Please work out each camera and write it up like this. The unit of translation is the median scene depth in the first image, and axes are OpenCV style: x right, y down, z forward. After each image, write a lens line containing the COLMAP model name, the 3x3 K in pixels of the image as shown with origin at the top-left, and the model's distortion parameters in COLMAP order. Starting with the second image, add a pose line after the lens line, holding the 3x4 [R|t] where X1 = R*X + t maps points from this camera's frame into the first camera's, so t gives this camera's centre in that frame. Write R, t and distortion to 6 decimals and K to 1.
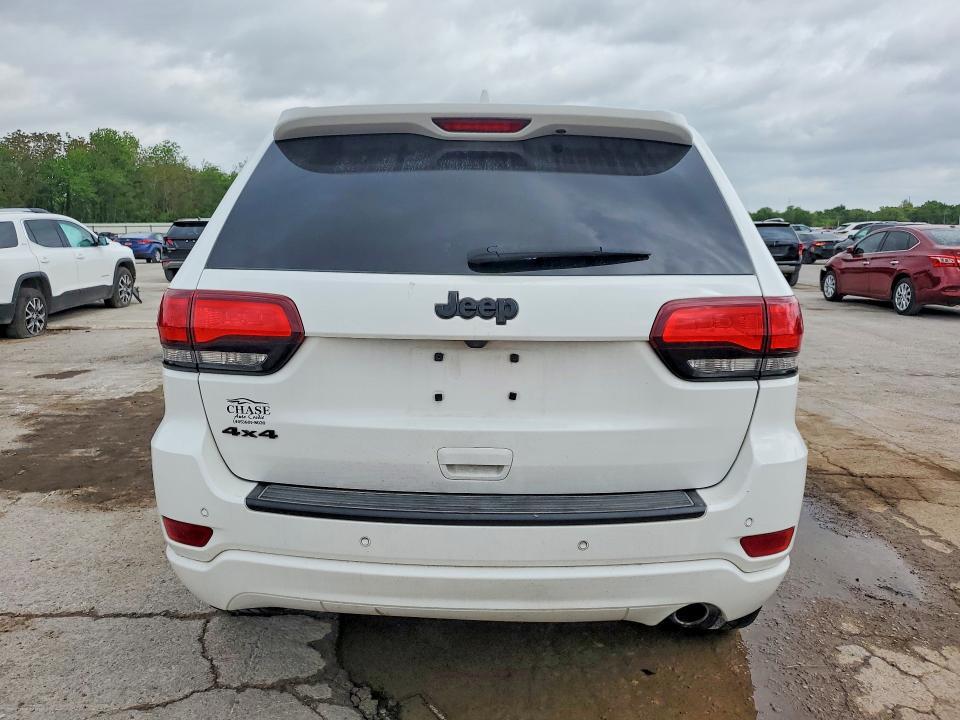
lens RADIAL K [[745.3, 0, 479.7], [0, 745.3, 347.9], [0, 0, 1]] dist [0.009029, 0.001873]
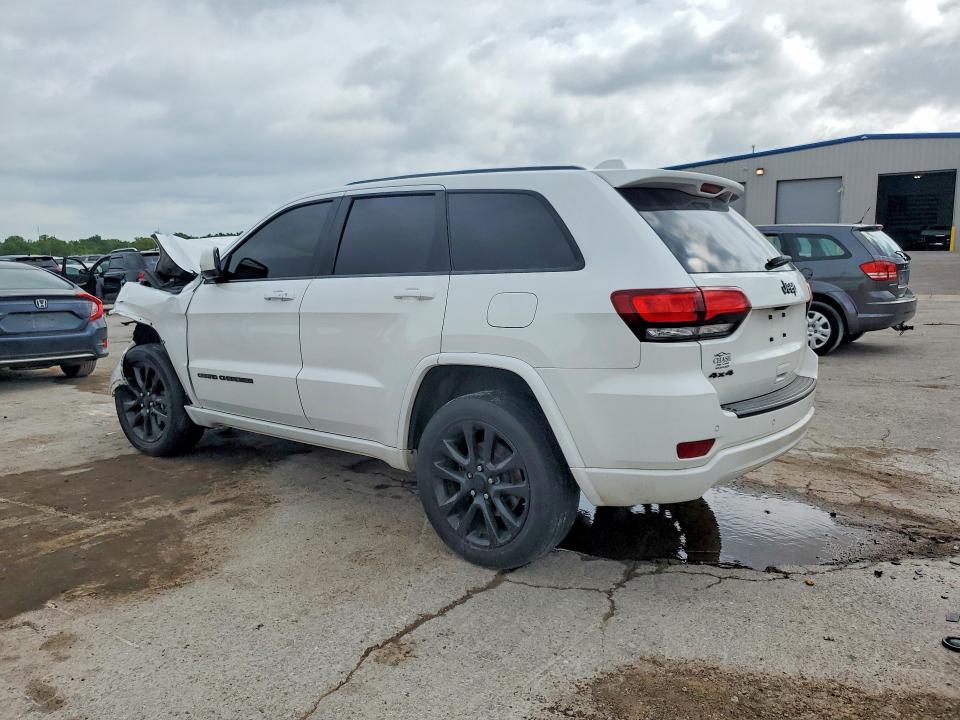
lens RADIAL K [[744.2, 0, 491.0], [0, 744.2, 361.2], [0, 0, 1]] dist [0.026155, -0.002257]
pose [[0.613588, -0.110872, 0.781803, -1.244666], [0.128506, 0.990915, 0.039670, -0.027474], [-0.779099, 0.076126, 0.622262, 0.259125]]
